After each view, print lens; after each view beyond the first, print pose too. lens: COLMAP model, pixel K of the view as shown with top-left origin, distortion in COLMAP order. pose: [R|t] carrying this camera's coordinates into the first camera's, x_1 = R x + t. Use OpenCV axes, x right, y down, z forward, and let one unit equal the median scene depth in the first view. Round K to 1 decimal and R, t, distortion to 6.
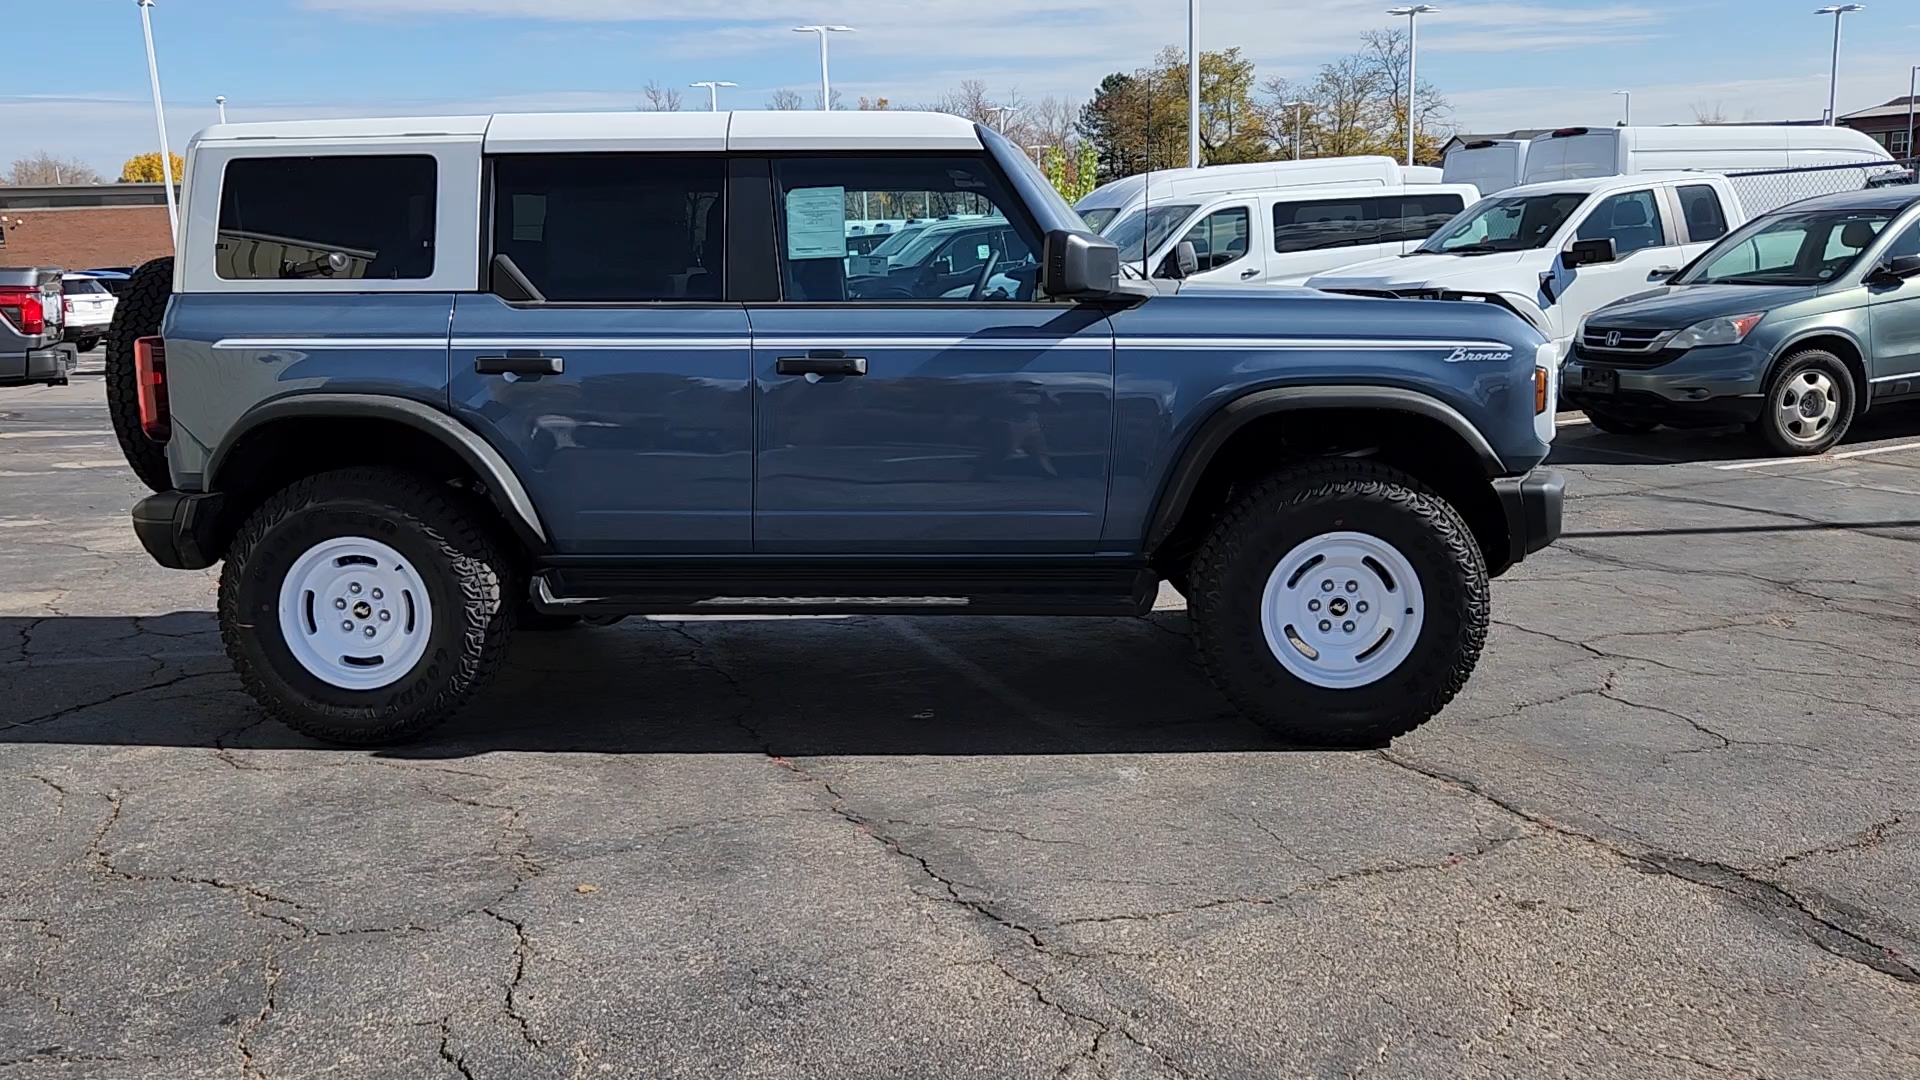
lens RADIAL K [[1632.5, 0, 939.0], [0, 1632.5, 538.6], [0, 0, 1]] dist [0.018443, -0.001311]
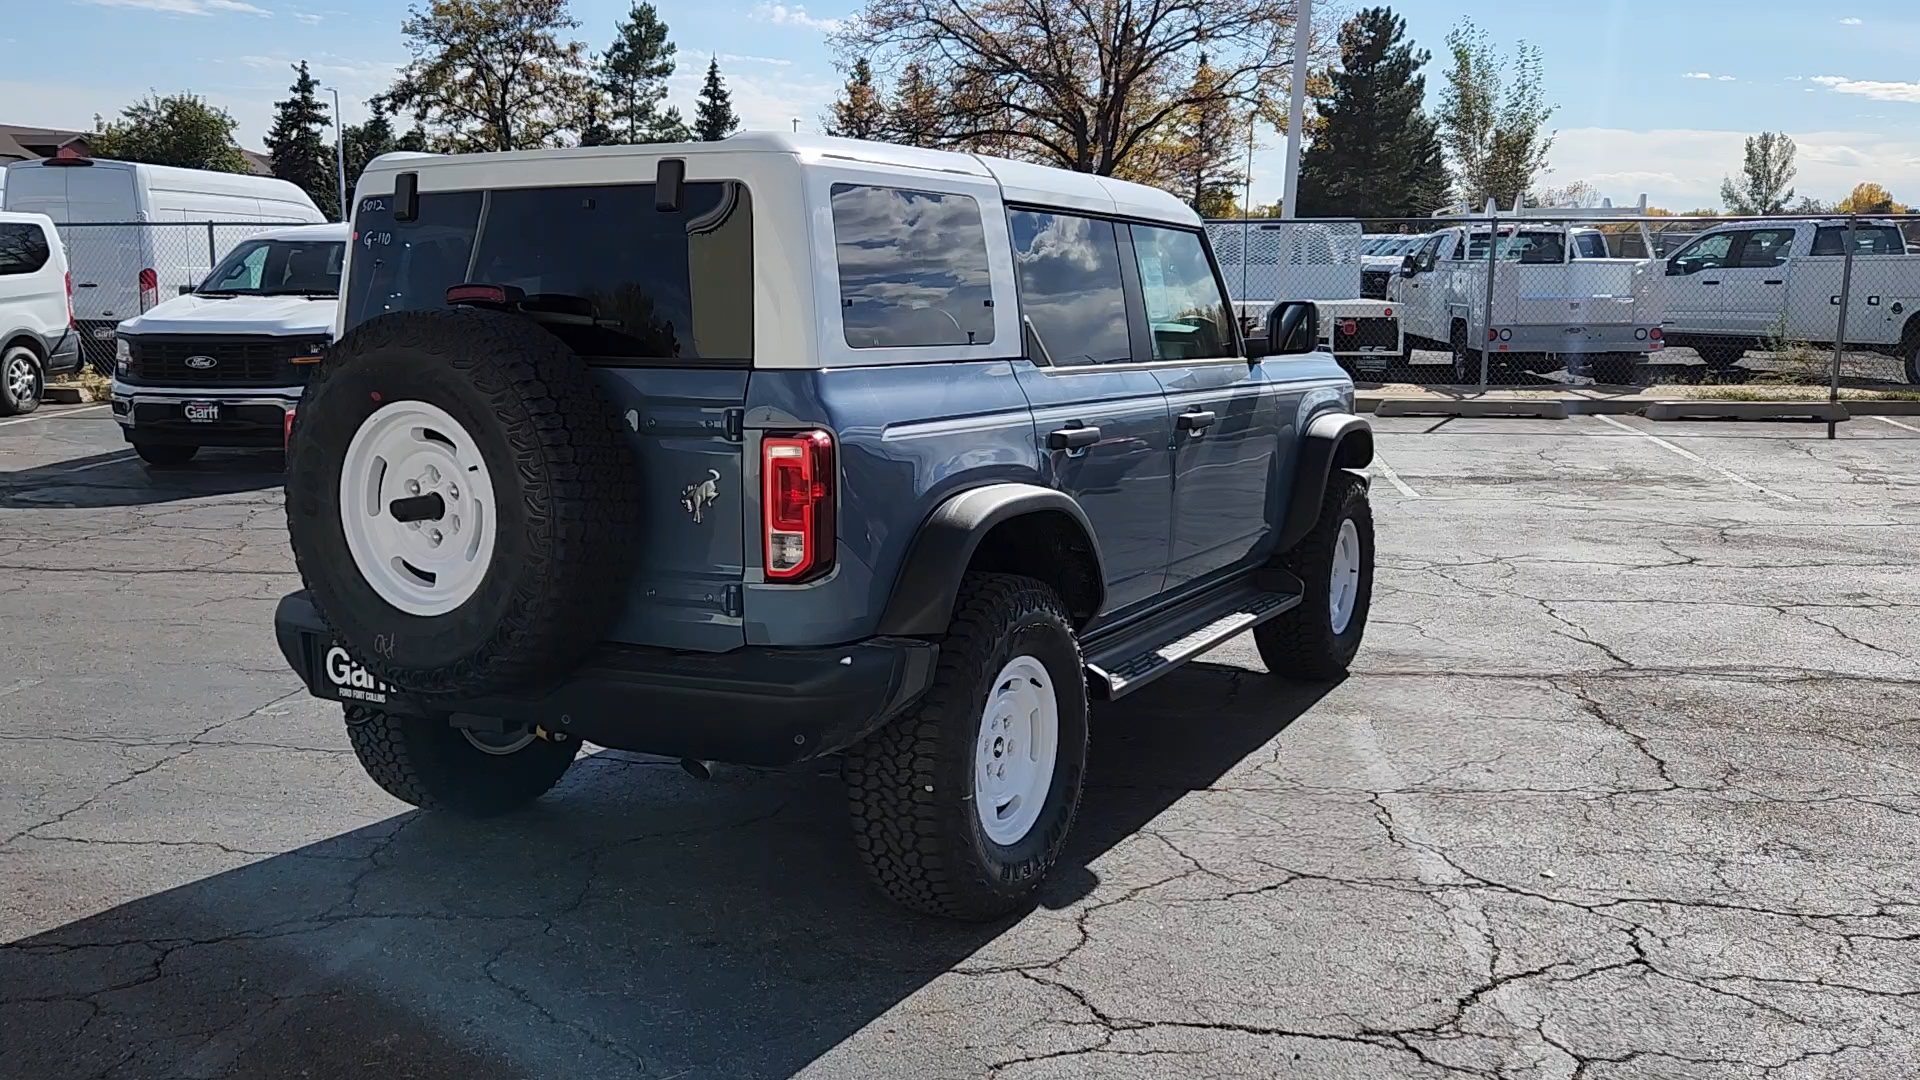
lens RADIAL K [[1634.7, 0, 938.9], [0, 1634.7, 542.8], [0, 0, 1]] dist [0.021641, -0.004958]
pose [[0.438783, -0.118255, 0.890778, -1.098945], [0.134377, 0.988791, 0.065075, -0.116535], [-0.888489, 0.091146, 0.449755, 0.657385]]
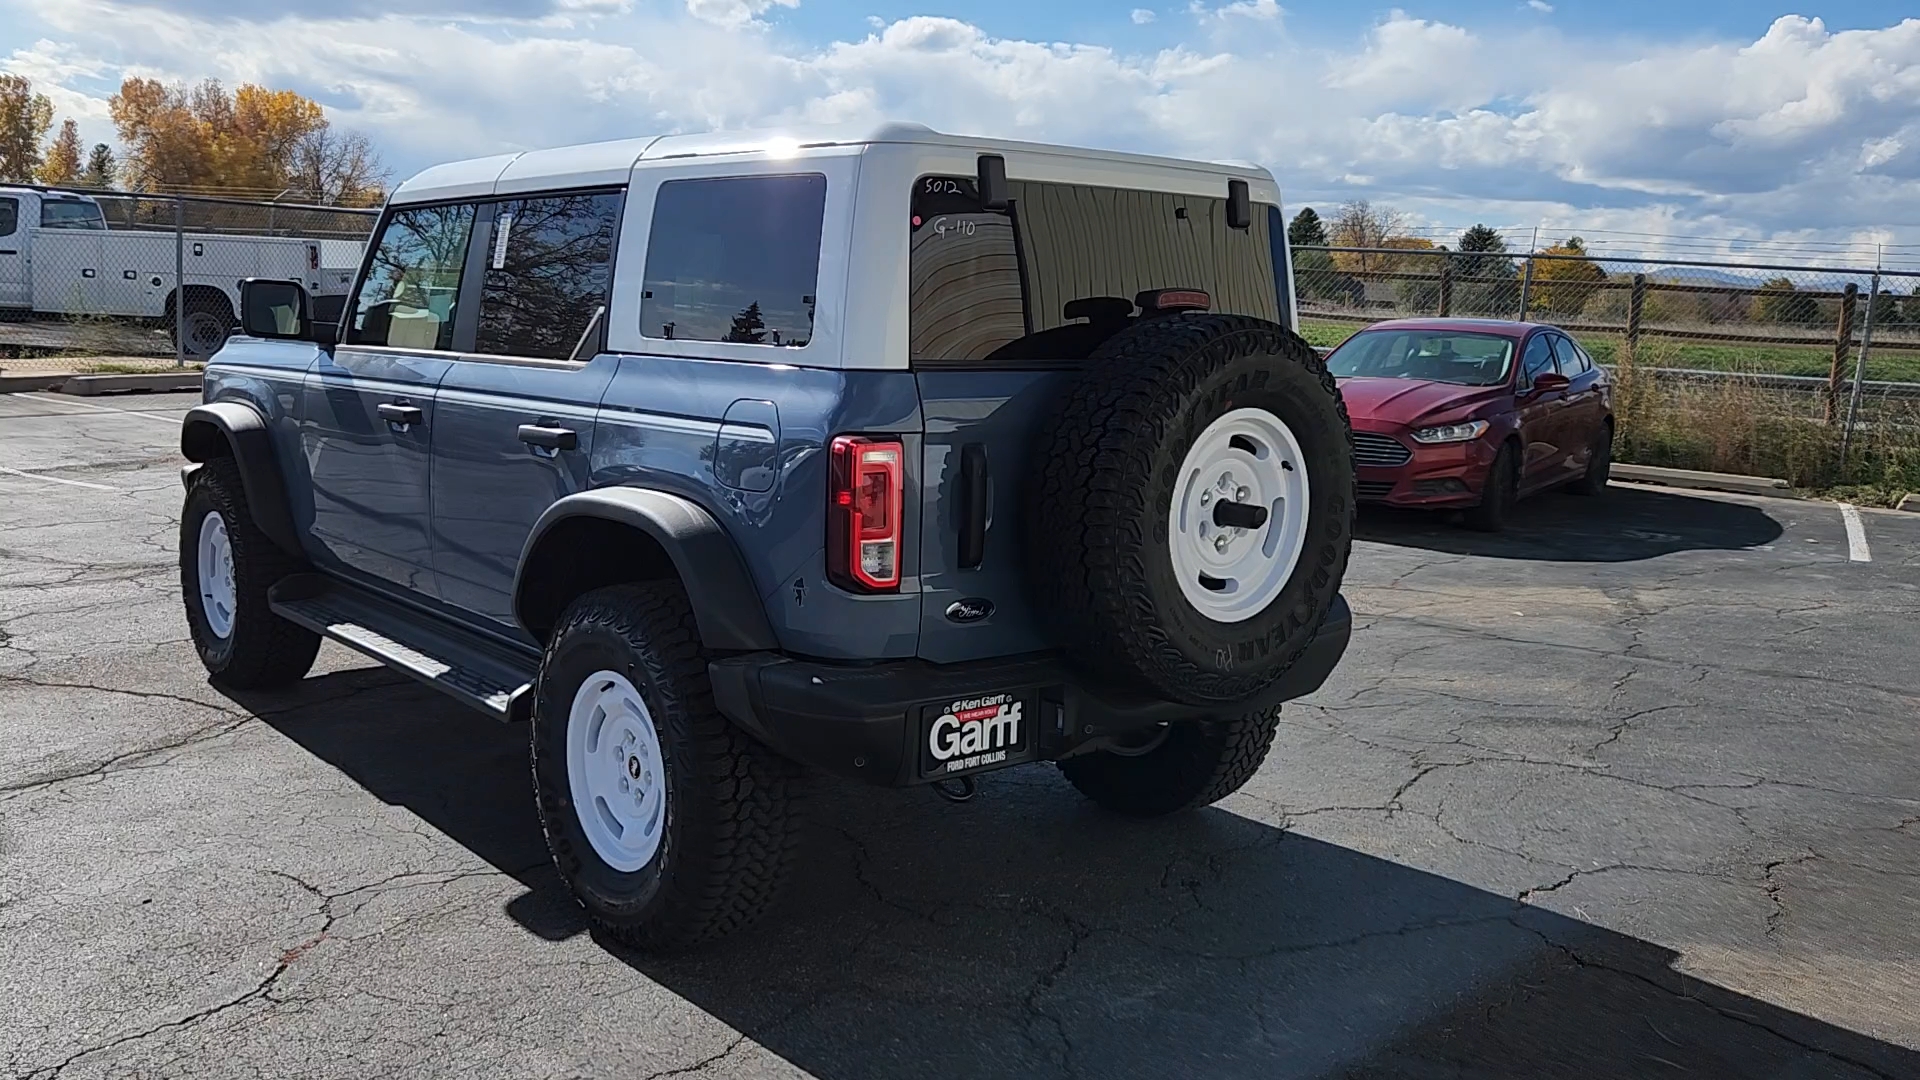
lens RADIAL K [[1632.5, 0, 939.0], [0, 1632.5, 538.6], [0, 0, 1]] dist [0.018443, -0.001311]
pose [[-0.684224, -0.112358, 0.720565, -0.985060], [0.095307, 0.965809, 0.241100, -0.292240], [-0.723017, 0.233641, -0.650121, 1.753825]]
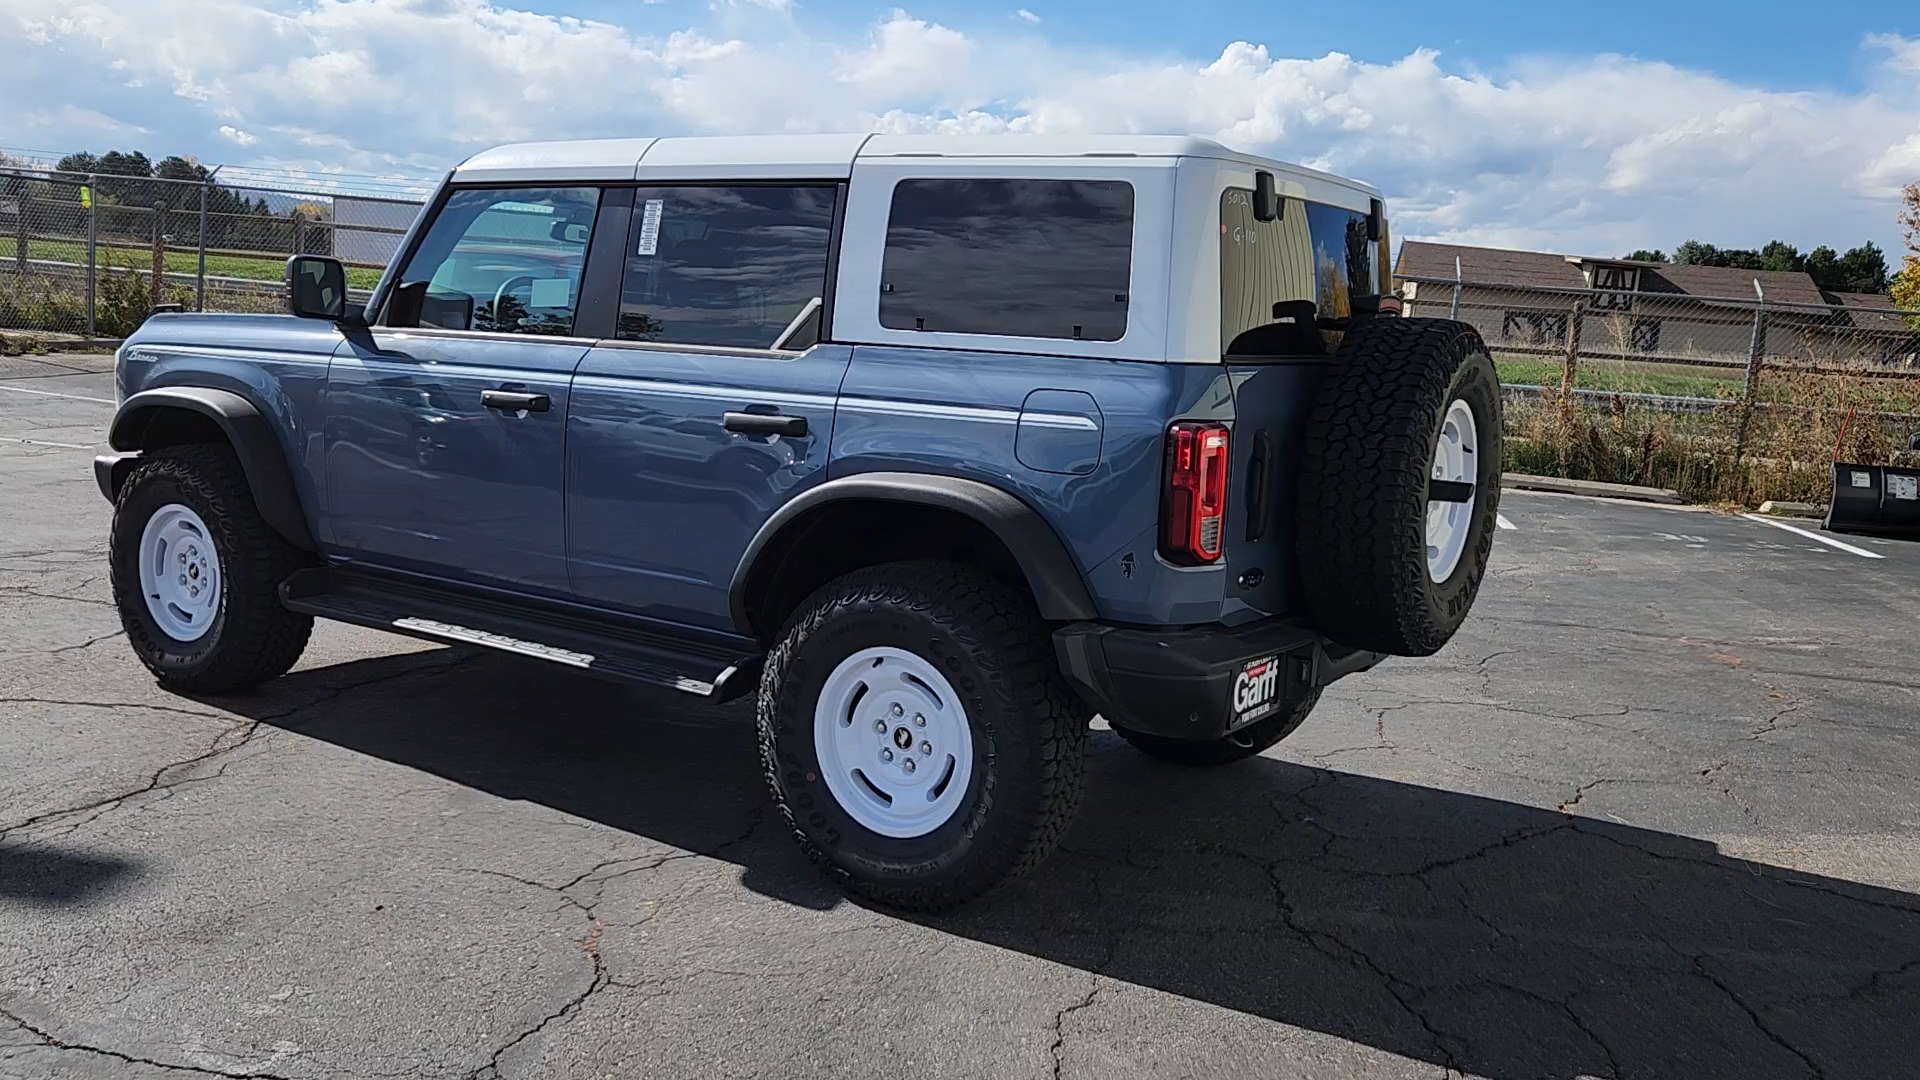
lens RADIAL K [[1632.5, 0, 939.0], [0, 1632.5, 538.6], [0, 0, 1]] dist [0.018443, -0.001311]
pose [[-0.863982, -0.103107, 0.492853, -0.745318], [0.038807, 0.962263, 0.269340, -0.328979], [-0.502025, 0.251831, -0.827377, 2.020482]]
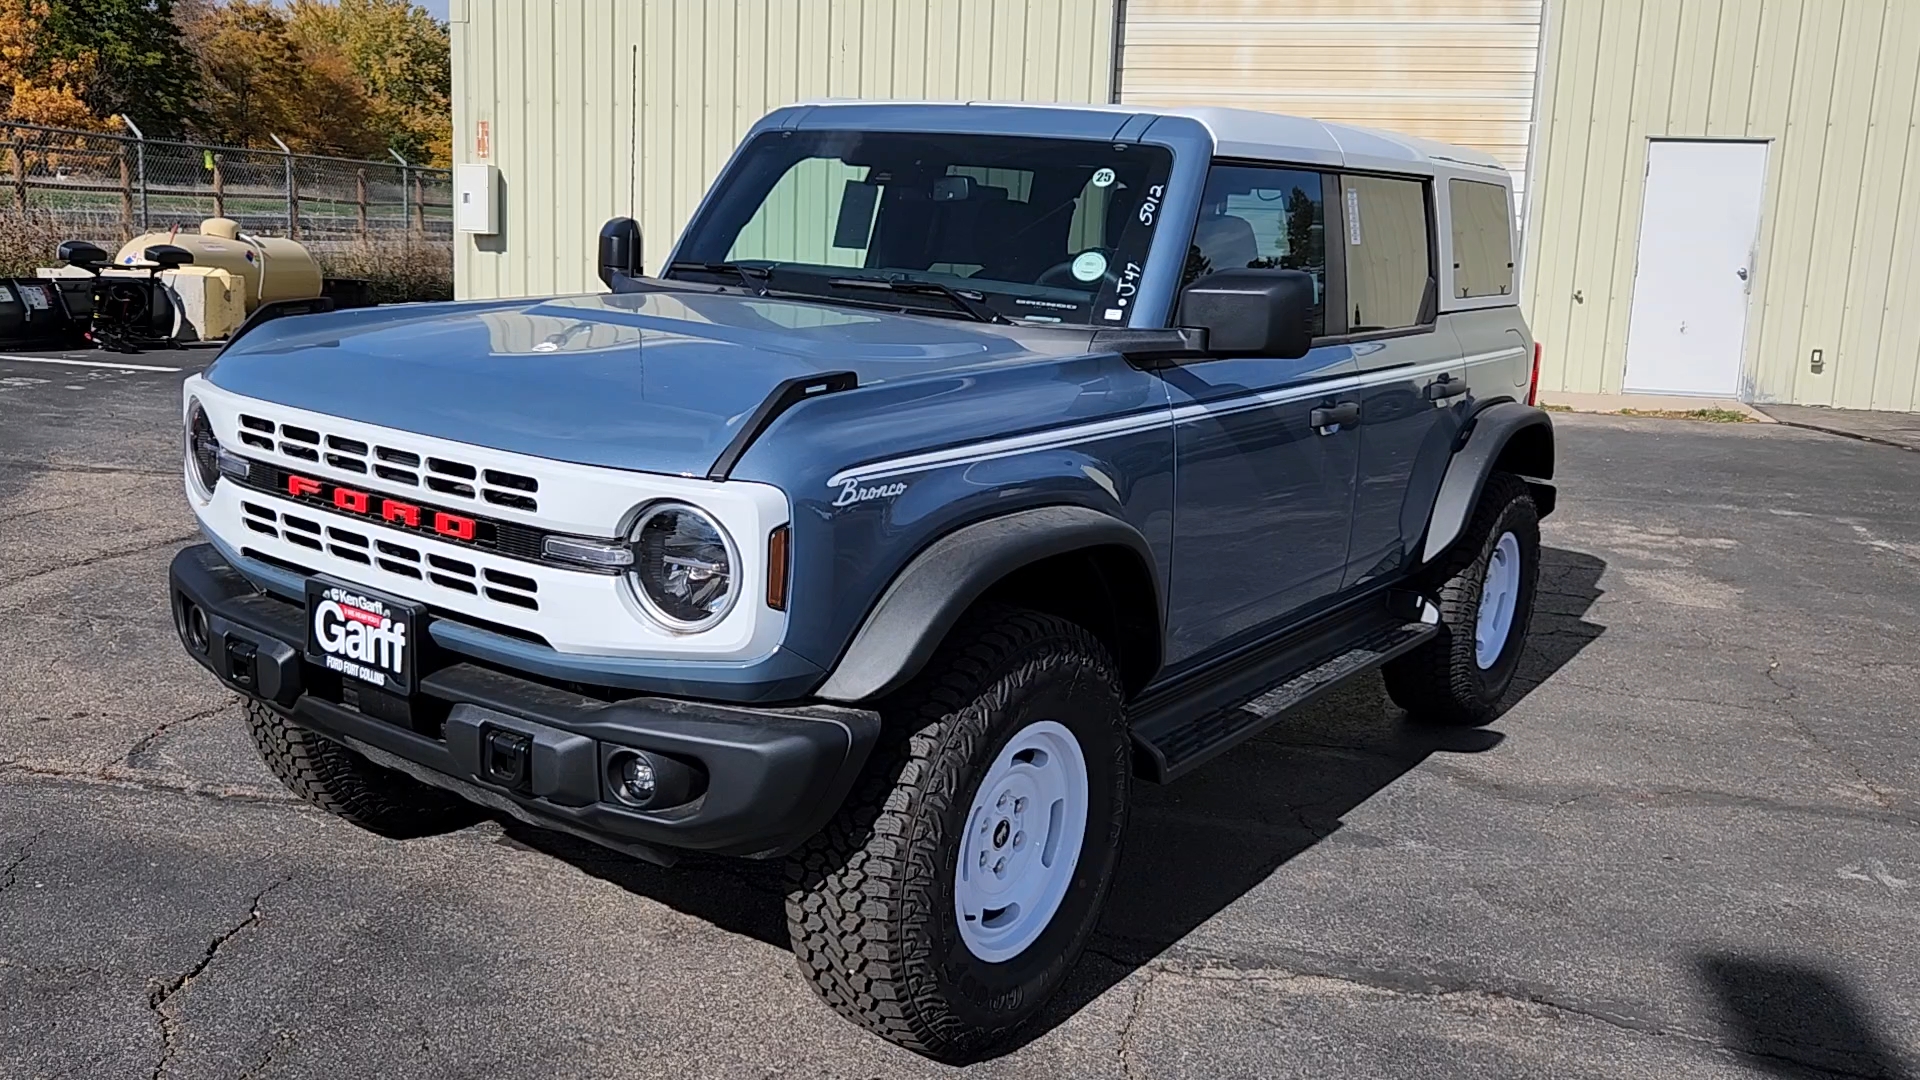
lens RADIAL K [[1632.5, 0, 939.0], [0, 1632.5, 538.6], [0, 0, 1]] dist [0.018443, -0.001311]
pose [[-0.535177, 0.156320, -0.830151, 0.785879], [-0.180995, 0.938687, 0.293440, -0.313277], [0.825122, 0.307295, -0.474070, 1.592853]]
